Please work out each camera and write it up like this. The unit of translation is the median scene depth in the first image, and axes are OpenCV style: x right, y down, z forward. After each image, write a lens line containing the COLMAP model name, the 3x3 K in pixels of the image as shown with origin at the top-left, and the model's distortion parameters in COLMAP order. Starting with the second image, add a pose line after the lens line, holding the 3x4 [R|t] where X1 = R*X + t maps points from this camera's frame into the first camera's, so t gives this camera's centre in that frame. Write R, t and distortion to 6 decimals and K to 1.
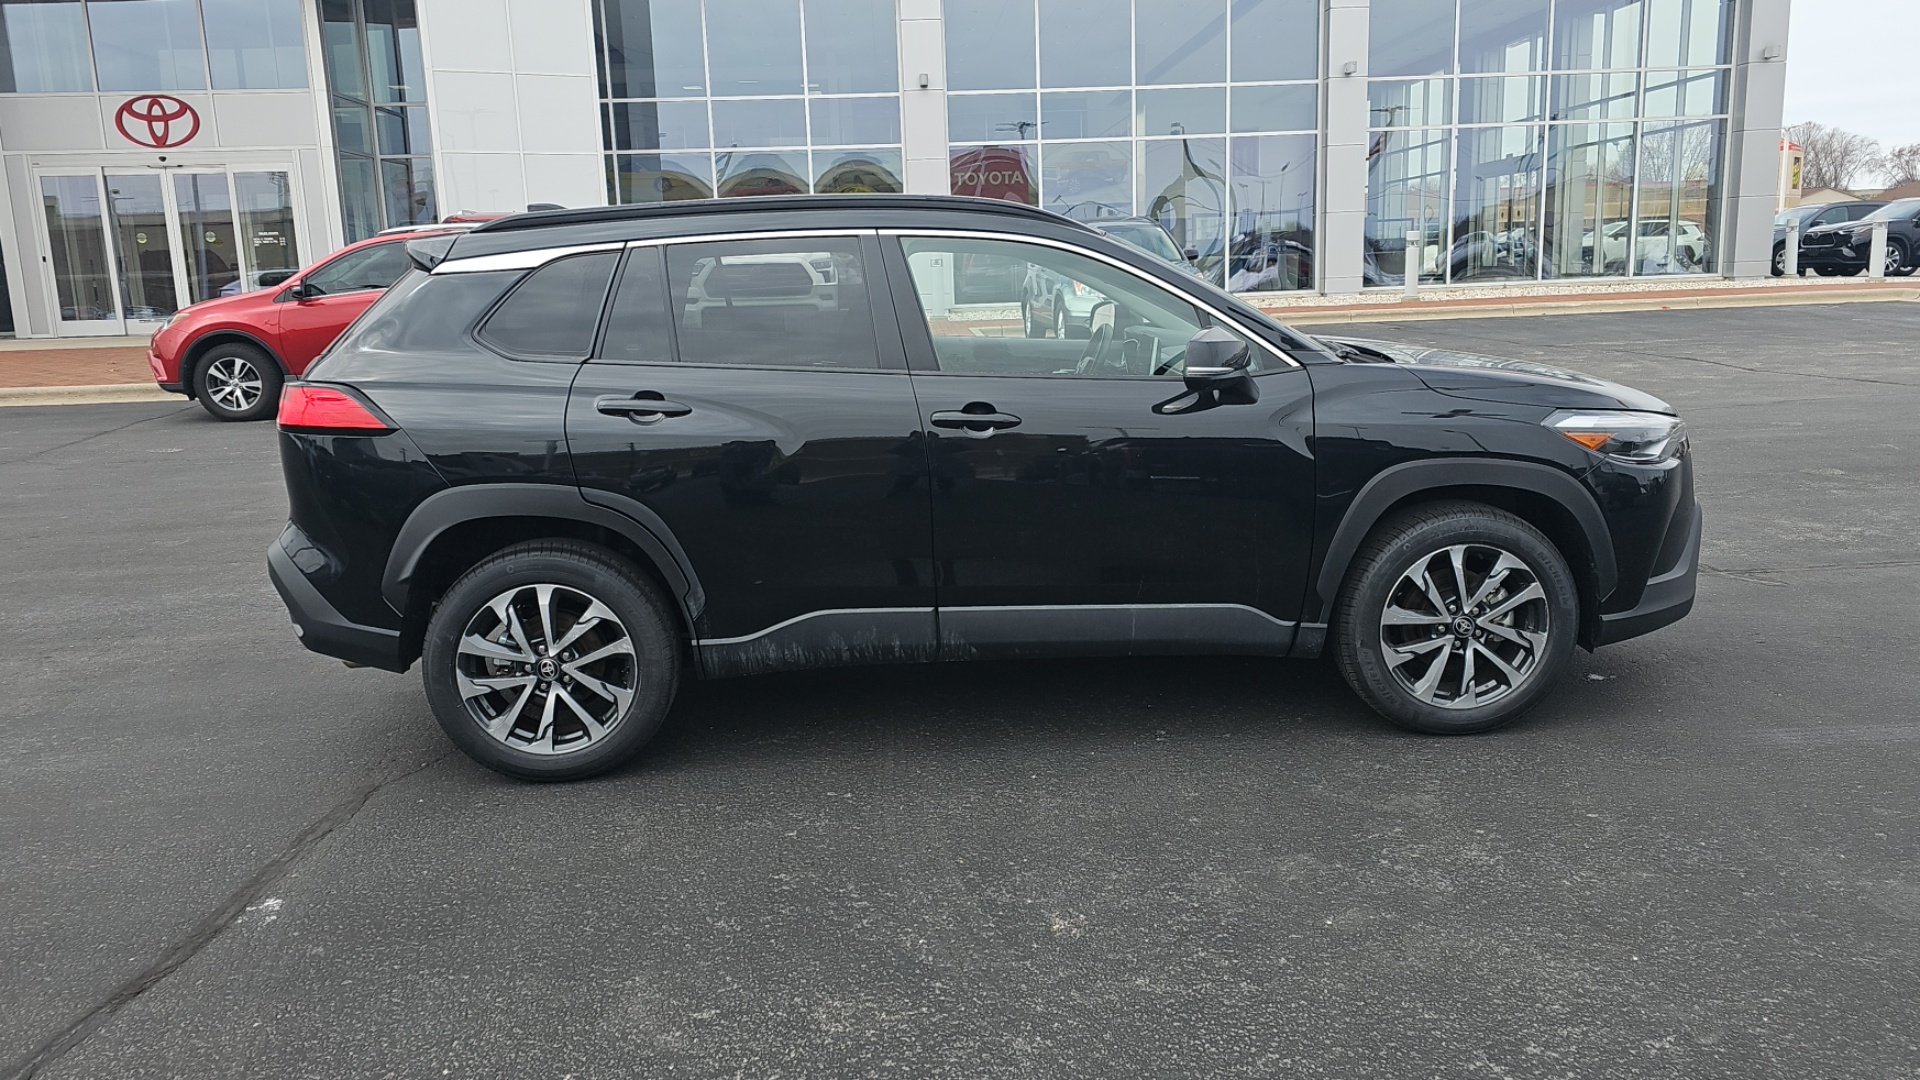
lens RADIAL K [[1307.6, 0, 941.2], [0, 1307.6, 532.8], [0, 0, 1]] dist [0.068745, -0.054253]
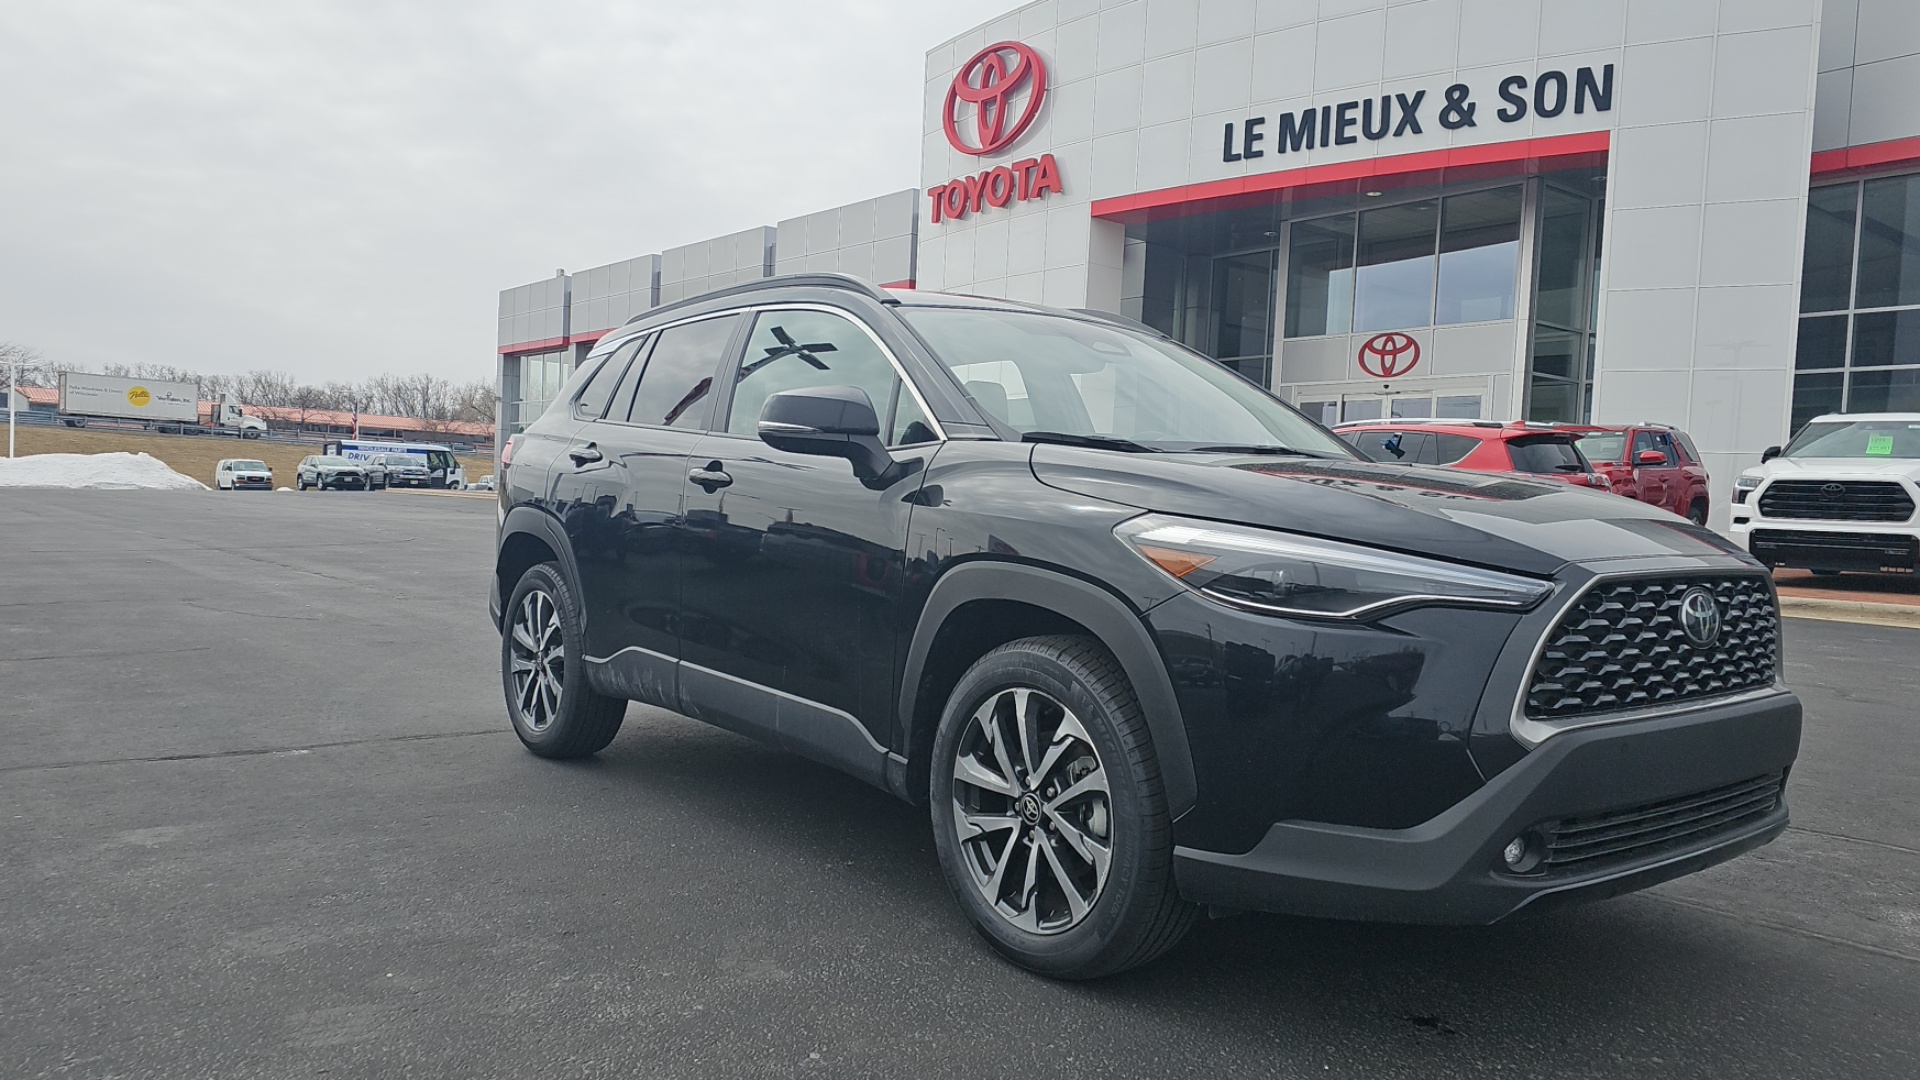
lens RADIAL K [[1307.6, 0, 941.2], [0, 1307.6, 532.8], [0, 0, 1]] dist [0.068745, -0.054253]
pose [[0.594192, 0.079893, -0.800345, 0.288984], [-0.218376, 0.973702, -0.064929, -0.005162], [0.774111, 0.213356, 0.596013, 0.162671]]
